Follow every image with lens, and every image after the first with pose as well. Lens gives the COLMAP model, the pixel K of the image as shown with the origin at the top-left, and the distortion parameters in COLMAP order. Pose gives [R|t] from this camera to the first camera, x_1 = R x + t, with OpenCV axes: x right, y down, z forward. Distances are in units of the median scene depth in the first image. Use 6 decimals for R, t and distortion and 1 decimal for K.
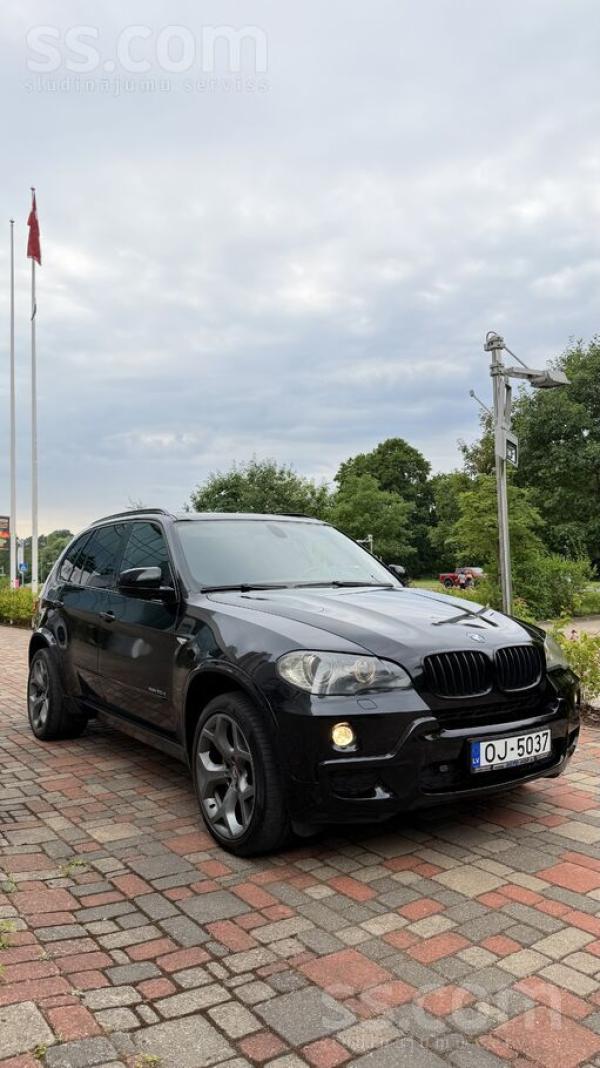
lens RADIAL K [[810.7, 0, 300.0], [0, 810.7, 534.0], [0, 0, 1]] dist [0.006800, 0.002871]
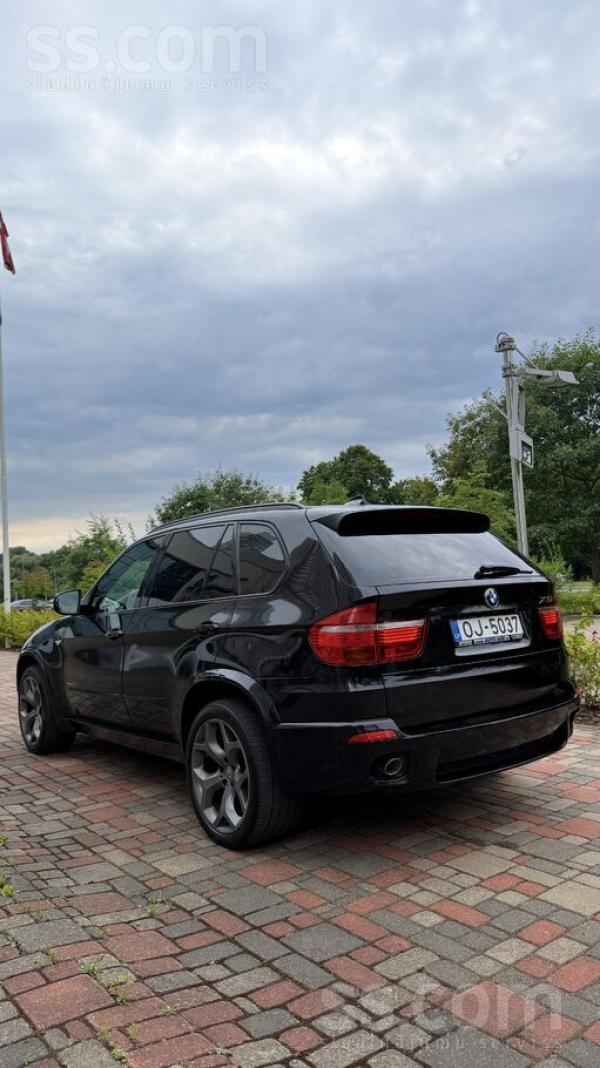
lens RADIAL K [[811.7, 0, 300.0], [0, 811.7, 534.0], [0, 0, 1]] dist [-0.001194, -0.001670]
pose [[0.997984, -0.028729, 0.056600, -0.139498], [0.029376, 0.999512, -0.010634, -0.000660], [-0.056267, 0.012275, 0.998340, 0.052035]]
